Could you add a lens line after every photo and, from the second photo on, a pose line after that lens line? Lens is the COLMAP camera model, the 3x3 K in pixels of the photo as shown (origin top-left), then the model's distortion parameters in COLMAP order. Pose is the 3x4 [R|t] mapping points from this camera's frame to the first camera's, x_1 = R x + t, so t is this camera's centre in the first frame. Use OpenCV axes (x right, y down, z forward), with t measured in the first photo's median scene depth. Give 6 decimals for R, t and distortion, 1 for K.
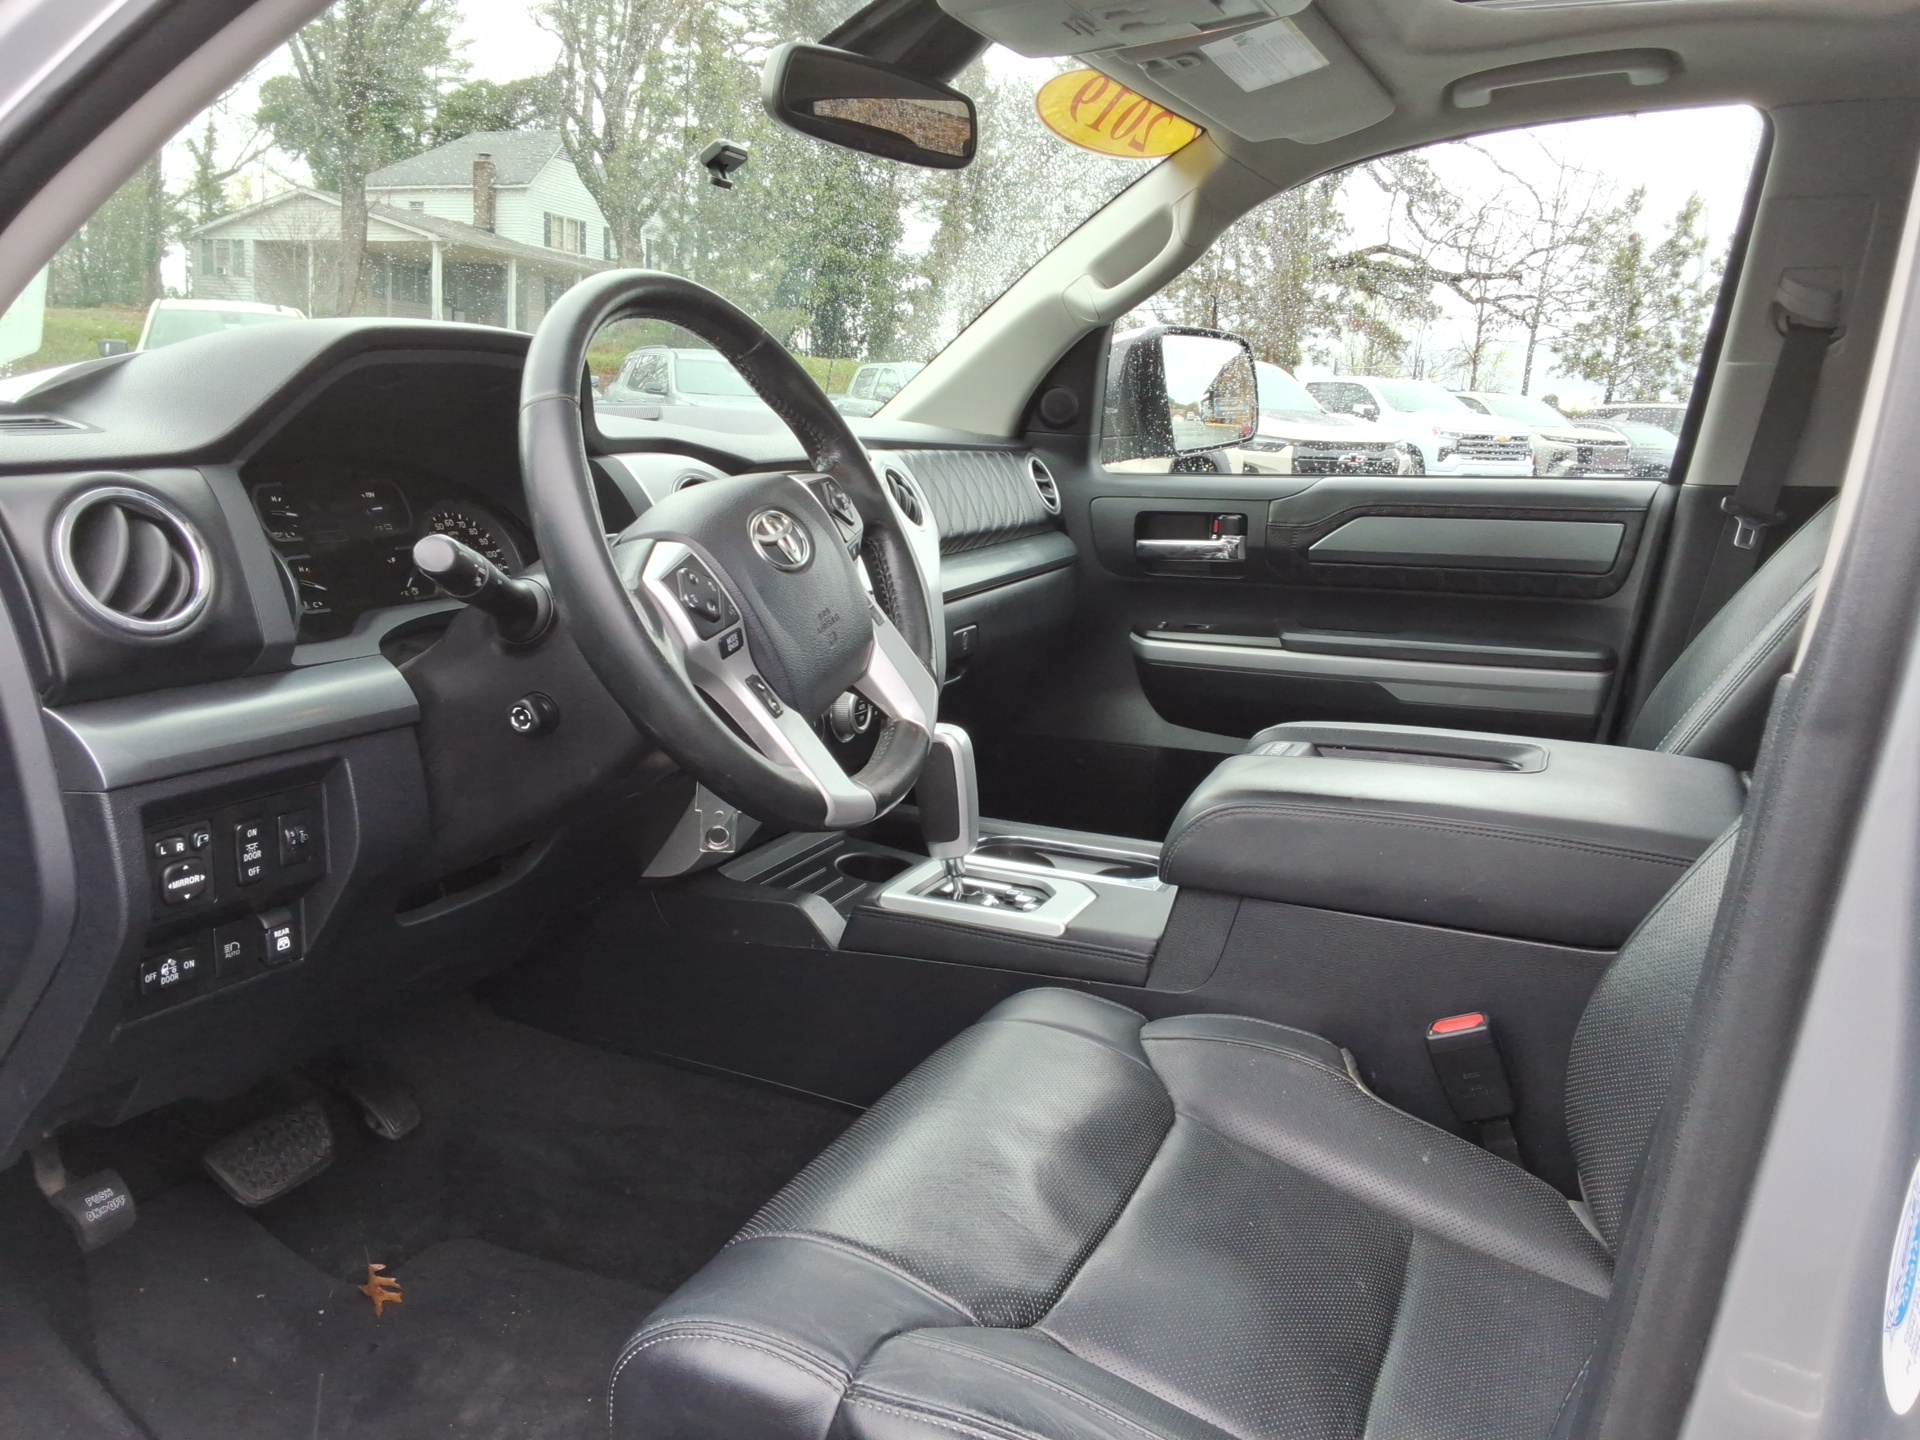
lens RADIAL K [[1549.9, 0, 977.5], [0, 1549.9, 711.4], [0, 0, 1]] dist [0.128467, -0.218784]
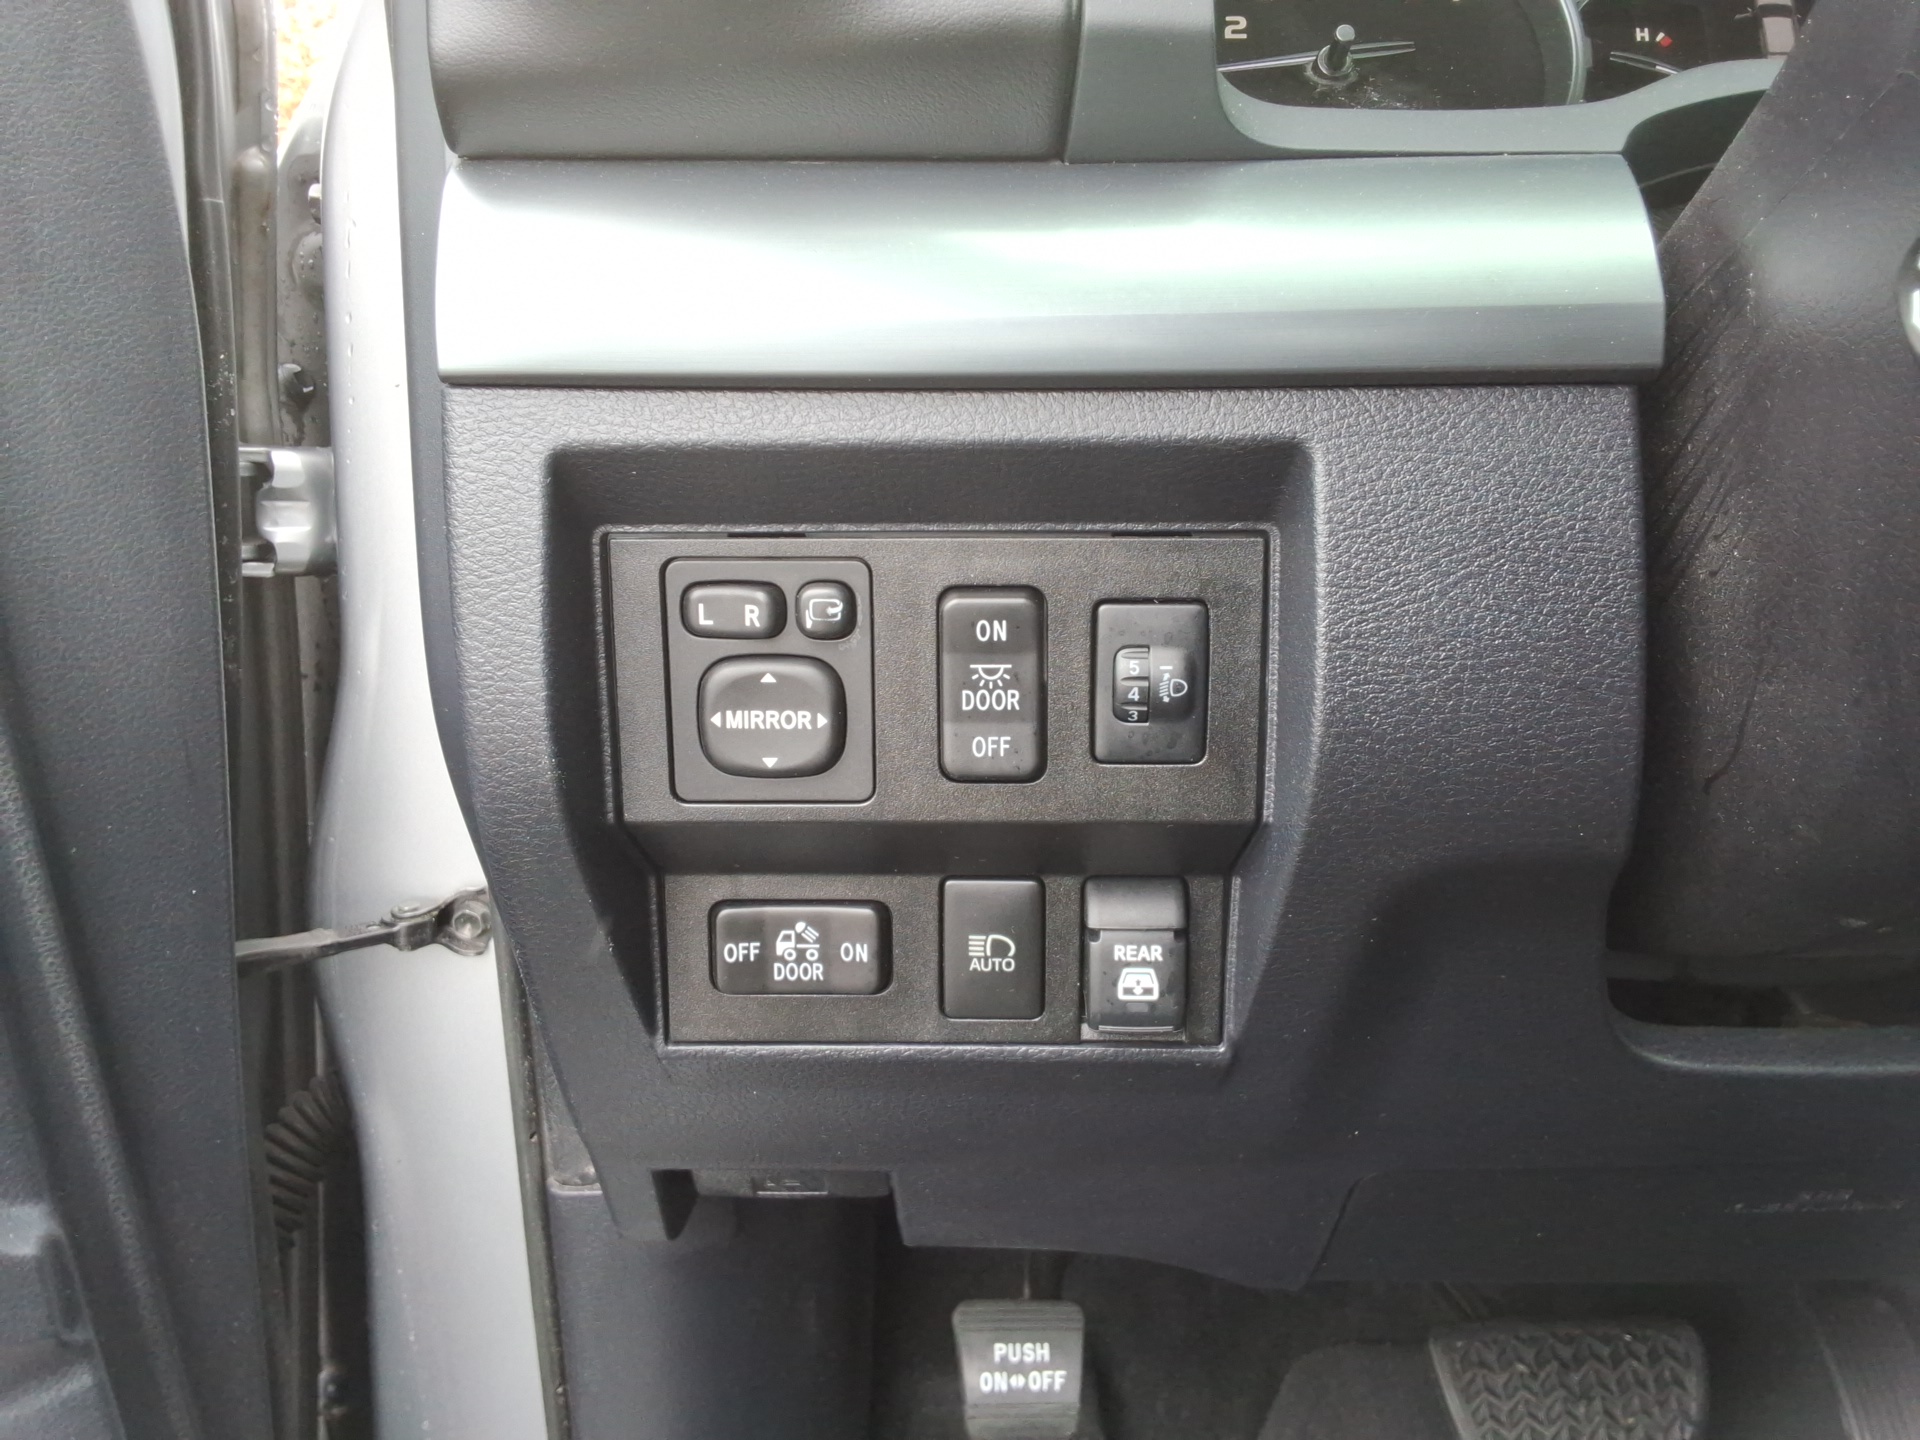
lens RADIAL K [[1558.0, 0, 977.4], [0, 1558.0, 709.0], [0, 0, 1]] dist [0.146754, -0.220791]
pose [[0.408942, 0.171593, -0.896282, -0.155478], [-0.152903, 0.981162, 0.118079, 0.052274], [0.899659, 0.088757, 0.427475, 0.818294]]
